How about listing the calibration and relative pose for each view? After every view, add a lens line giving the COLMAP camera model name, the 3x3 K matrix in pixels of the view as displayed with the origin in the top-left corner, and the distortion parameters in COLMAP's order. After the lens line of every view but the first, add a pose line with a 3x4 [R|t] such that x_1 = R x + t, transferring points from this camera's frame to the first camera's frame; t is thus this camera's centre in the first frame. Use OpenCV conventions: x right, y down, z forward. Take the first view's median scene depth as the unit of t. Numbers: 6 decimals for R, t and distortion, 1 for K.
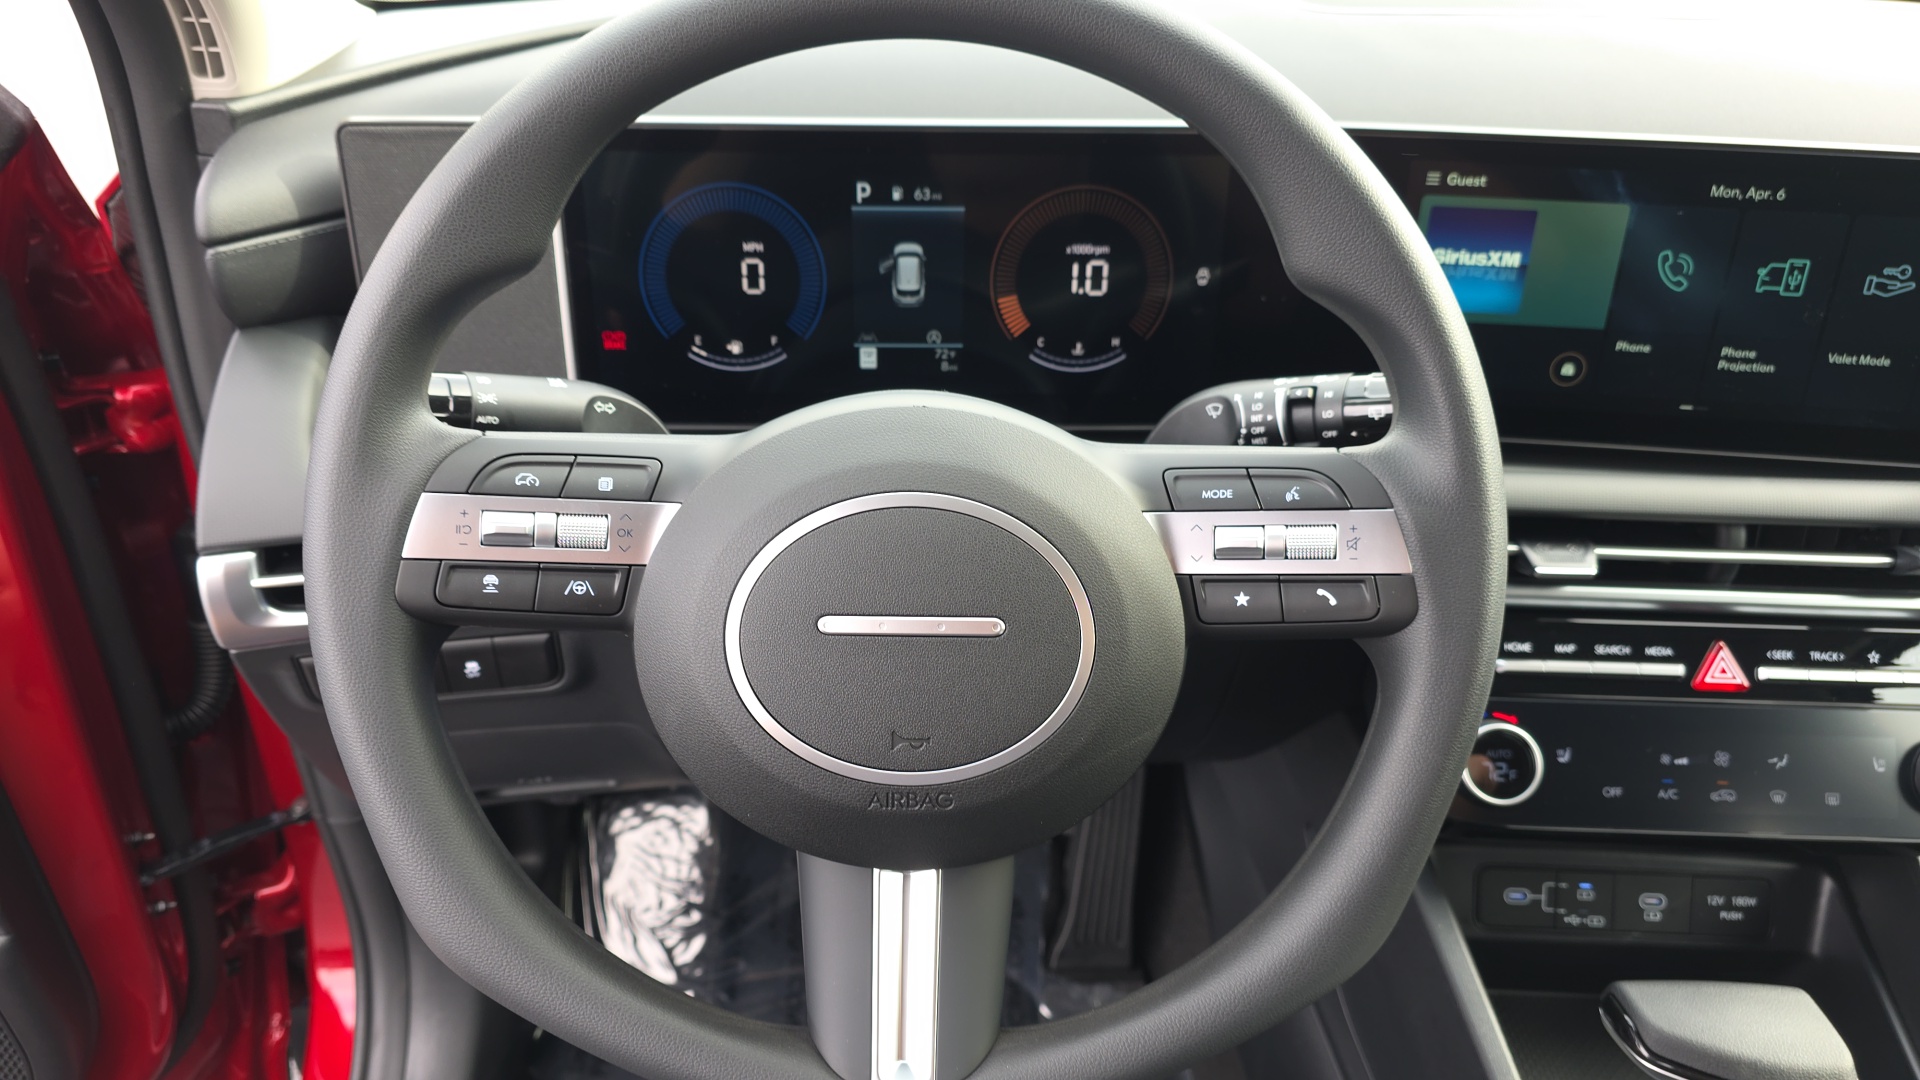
lens RADIAL K [[1366.6, 0, 929.2], [0, 1366.6, 557.5], [0, 0, 1]] dist [0.036882, -0.051318]
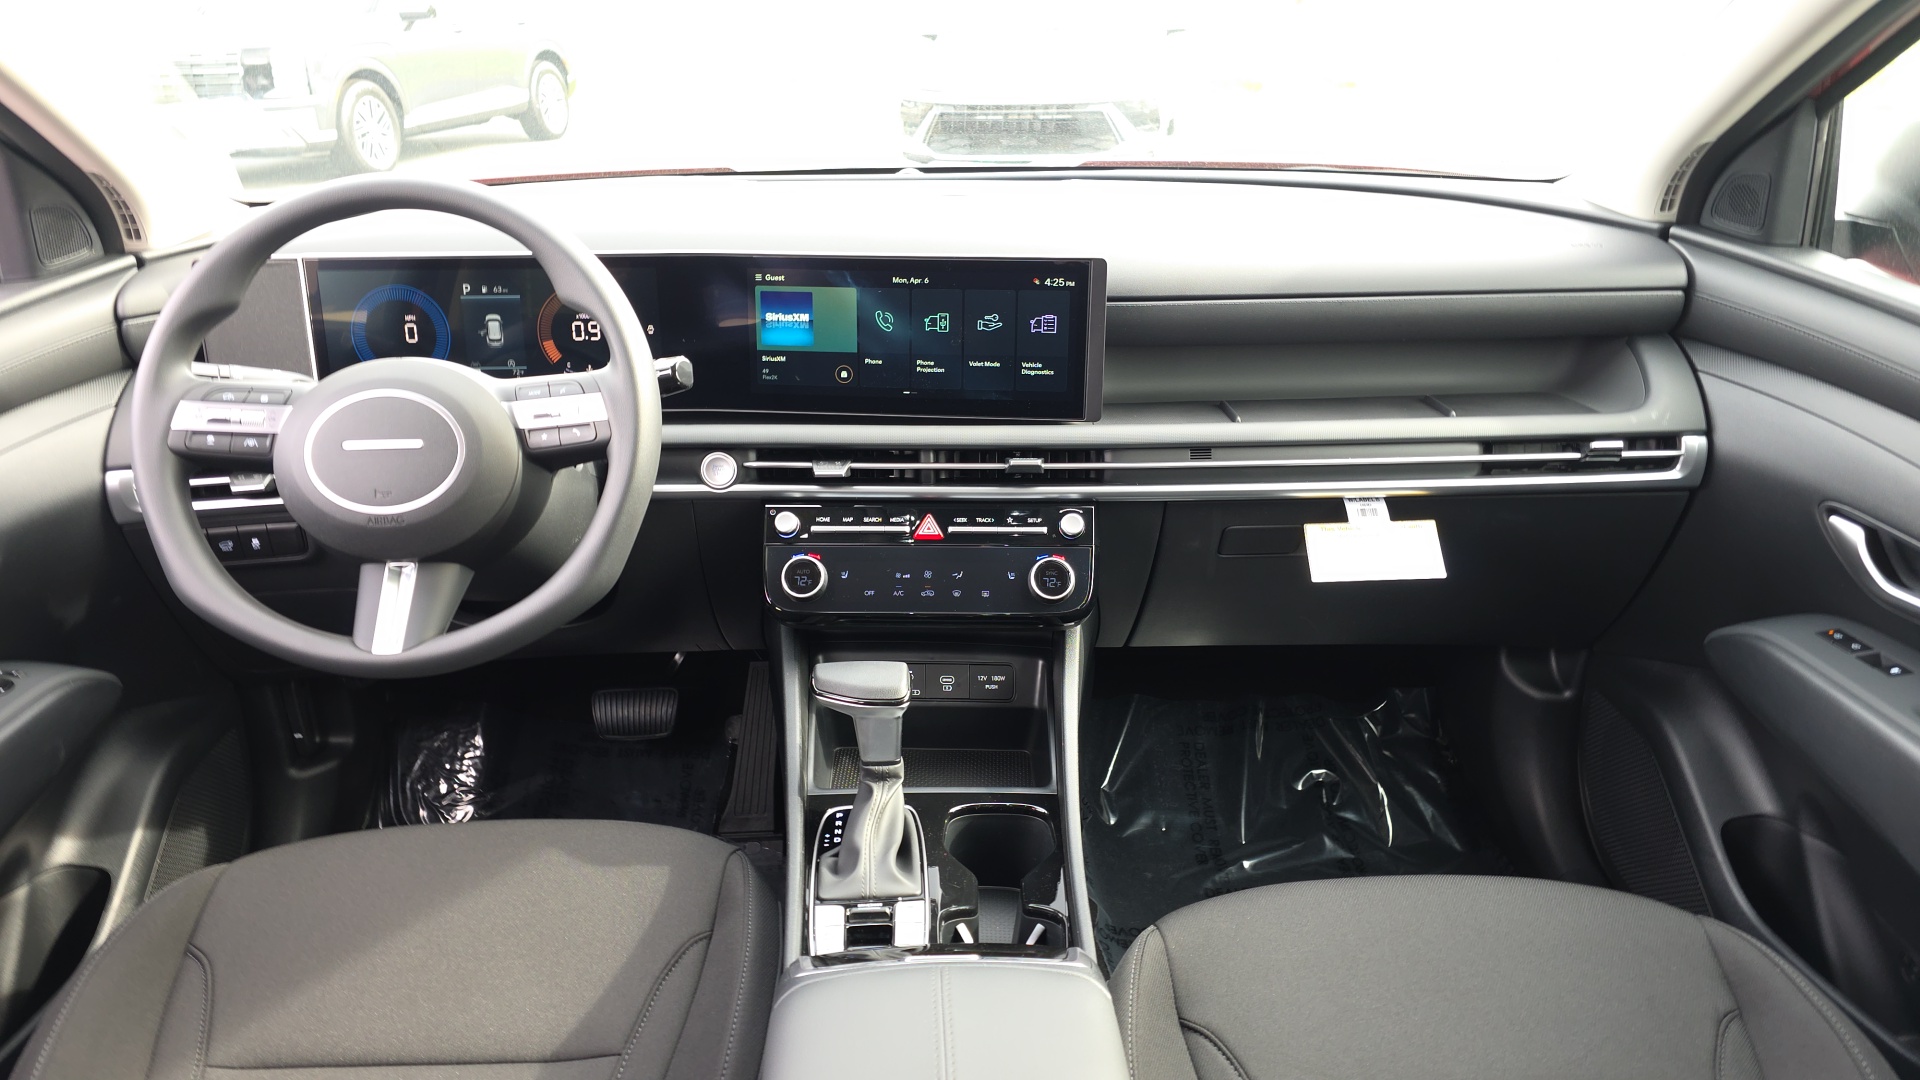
lens RADIAL K [[1320.9, 0, 971.6], [0, 1320.9, 527.6], [0, 0, 1]] dist [0.057823, -0.057488]
pose [[0.999747, -0.022309, -0.002694, 0.662399], [0.021607, 0.987297, -0.157410, 0.378898], [0.006171, 0.157312, 0.987530, -0.806845]]
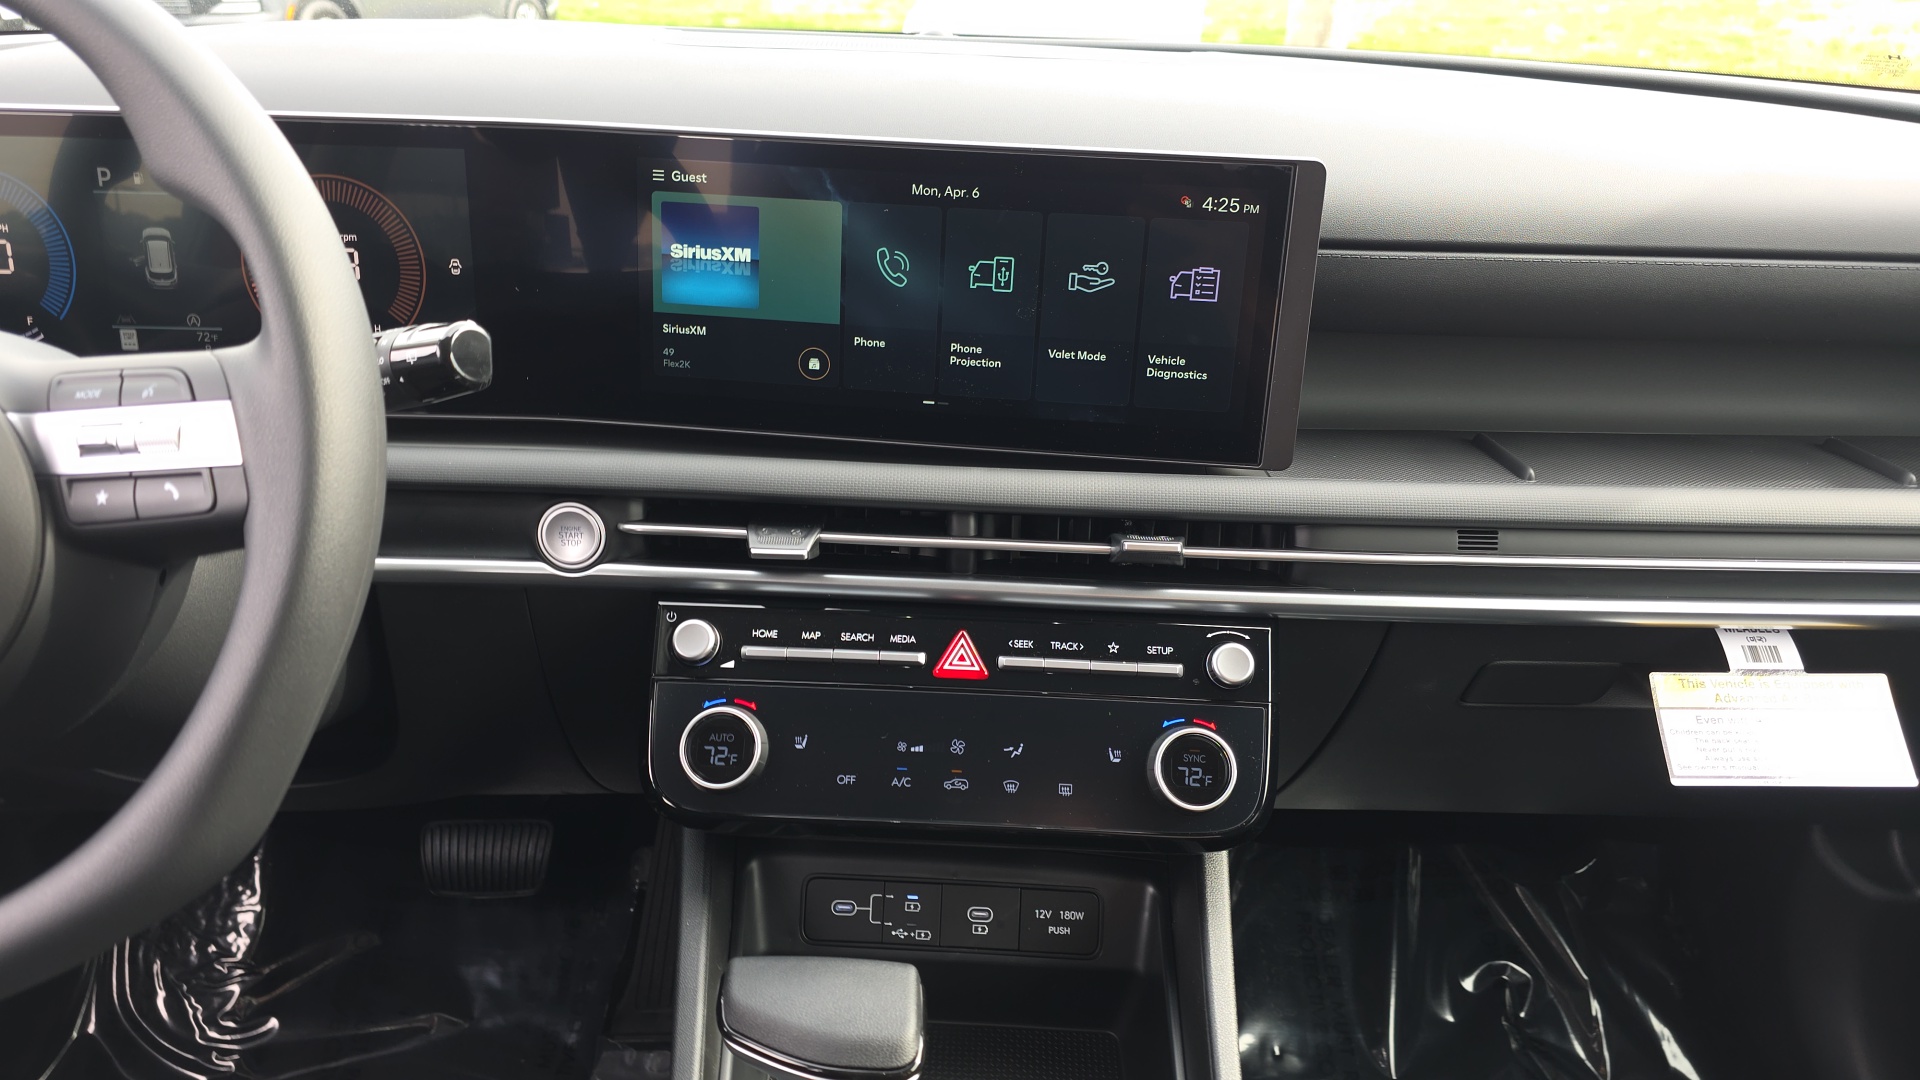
lens RADIAL K [[1320.9, 0, 969.0], [0, 1320.9, 537.9], [0, 0, 1]] dist [0.057823, -0.057488]
pose [[0.999857, 0.014822, 0.008138, 0.592710], [-0.013674, 0.991871, -0.126510, 0.120701], [-0.009947, 0.126380, 0.991932, 0.030521]]
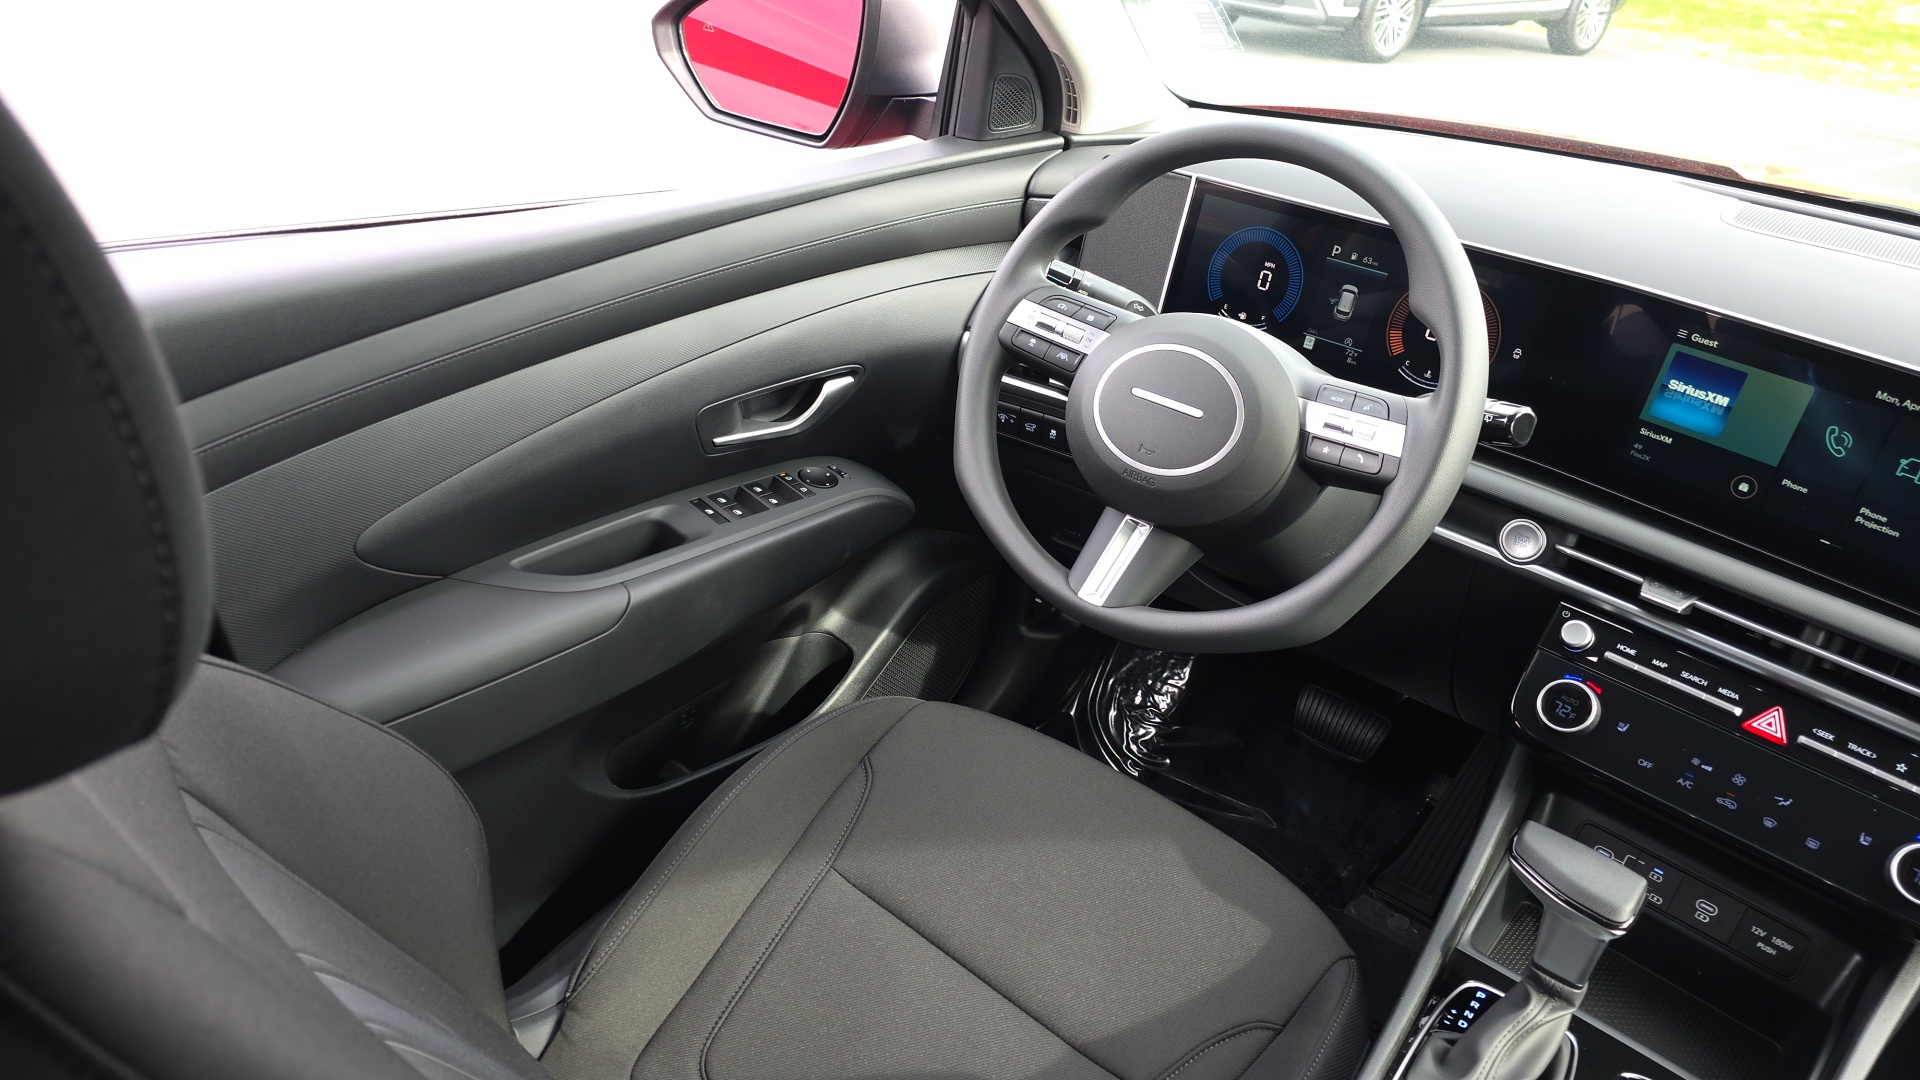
lens RADIAL K [[1320.9, 0, 919.9], [0, 1320.9, 540.0], [0, 0, 1]] dist [0.057823, -0.057488]
pose [[0.737566, 0.370297, -0.564691, 0.660814], [-0.415832, 0.907939, 0.052249, 0.206395], [0.532053, 0.196280, 0.823647, -0.628074]]
